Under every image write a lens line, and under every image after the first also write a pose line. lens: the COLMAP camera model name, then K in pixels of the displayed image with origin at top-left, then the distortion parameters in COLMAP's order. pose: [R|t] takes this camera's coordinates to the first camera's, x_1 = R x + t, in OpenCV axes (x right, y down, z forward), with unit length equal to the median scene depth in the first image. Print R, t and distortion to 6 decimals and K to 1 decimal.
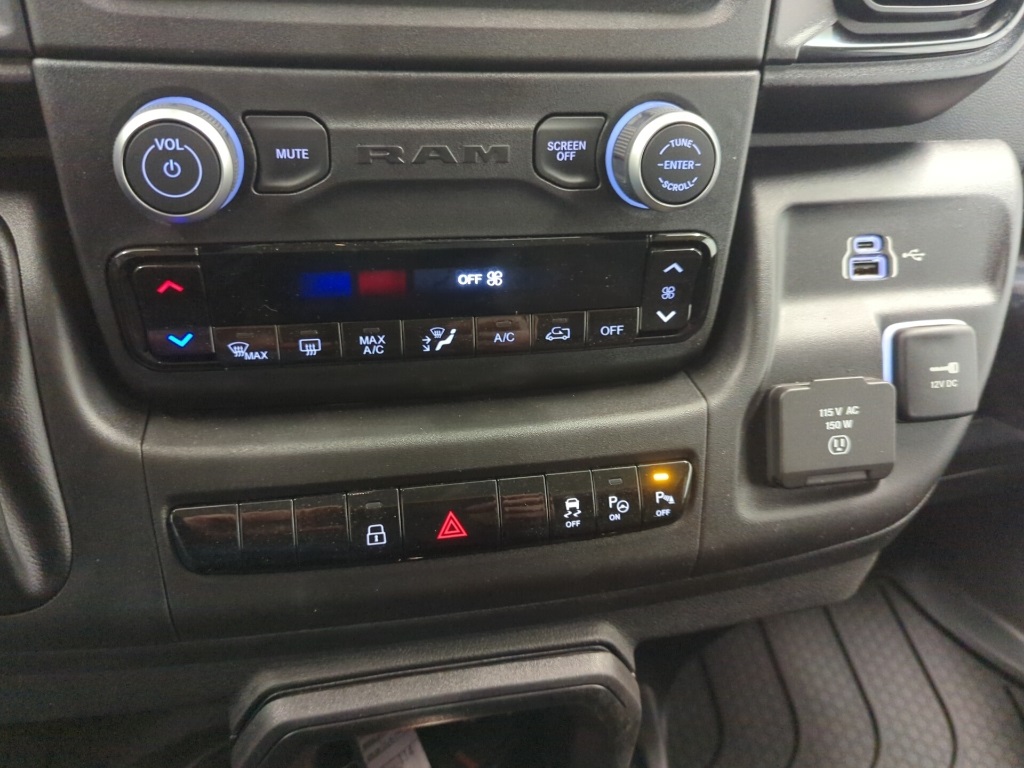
lens RADIAL K [[797.2, 0, 514.4], [0, 797.2, 408.0], [0, 0, 1]] dist [0.027354, -0.048025]
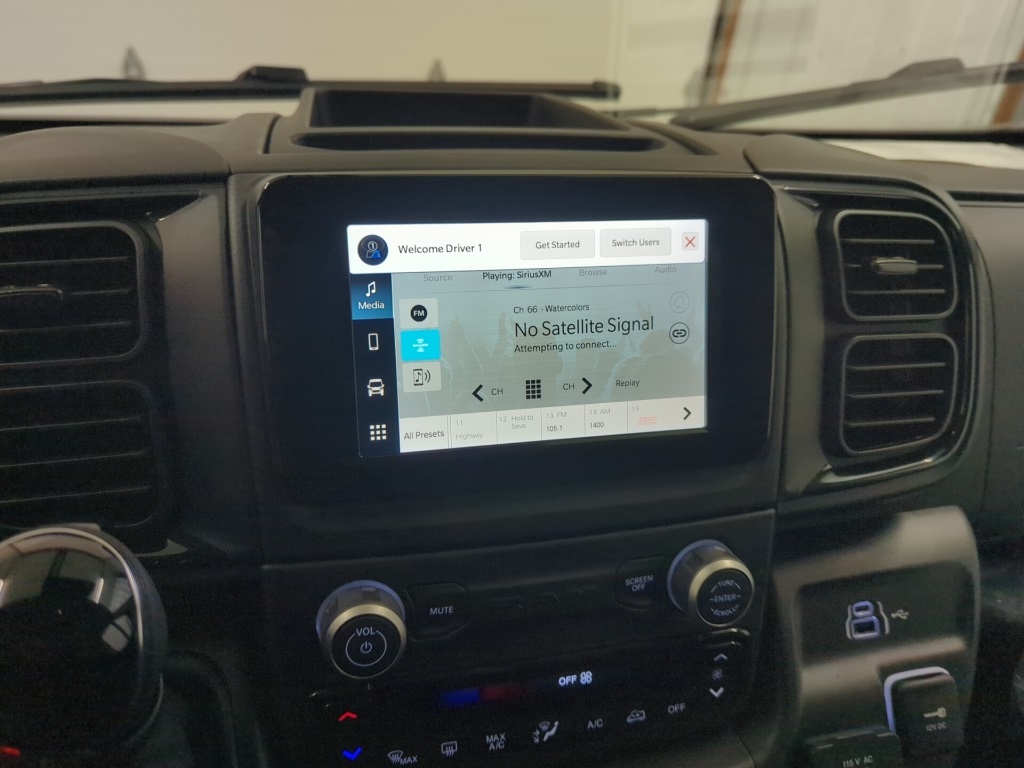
lens RADIAL K [[797.2, 0, 514.4], [0, 797.2, 408.0], [0, 0, 1]] dist [0.027354, -0.048025]
pose [[0.999070, -0.028627, 0.032236, -0.158588], [0.033655, 0.985184, -0.168167, -0.353885], [-0.026944, 0.169095, 0.985231, -0.319315]]
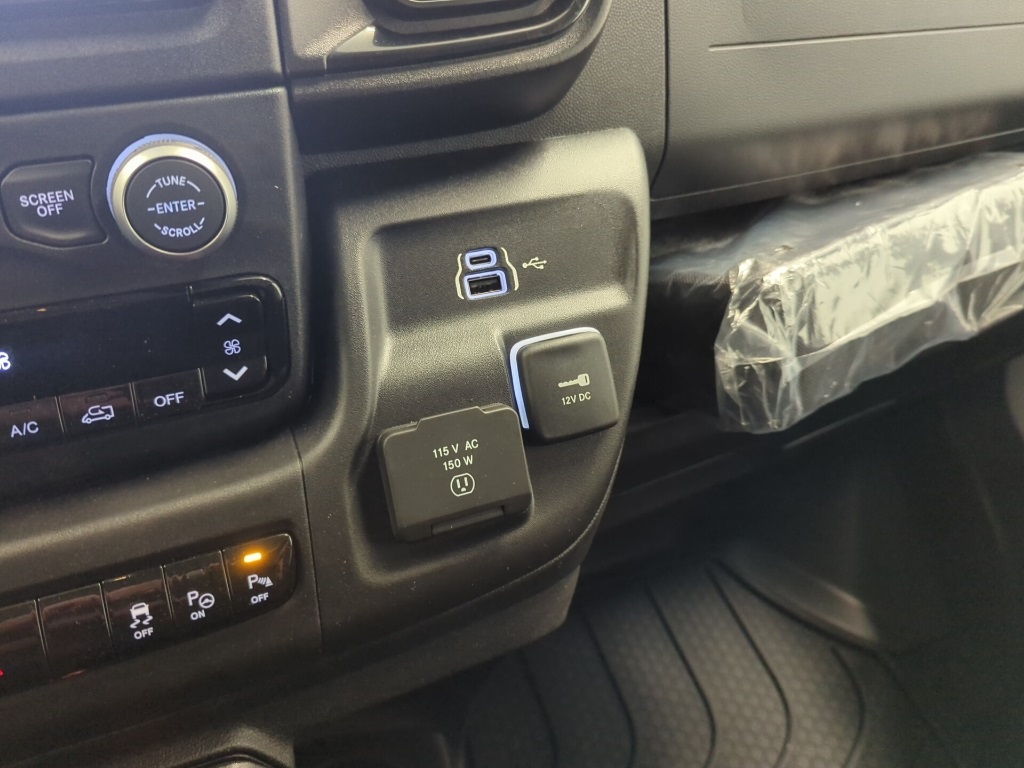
lens RADIAL K [[797.2, 0, 514.4], [0, 797.2, 408.0], [0, 0, 1]] dist [0.027354, -0.048025]
pose [[0.981140, -0.148240, 0.124053, 0.370541], [0.149508, 0.988760, -0.000925, -0.030832], [-0.122522, 0.019454, 0.992275, 0.094479]]
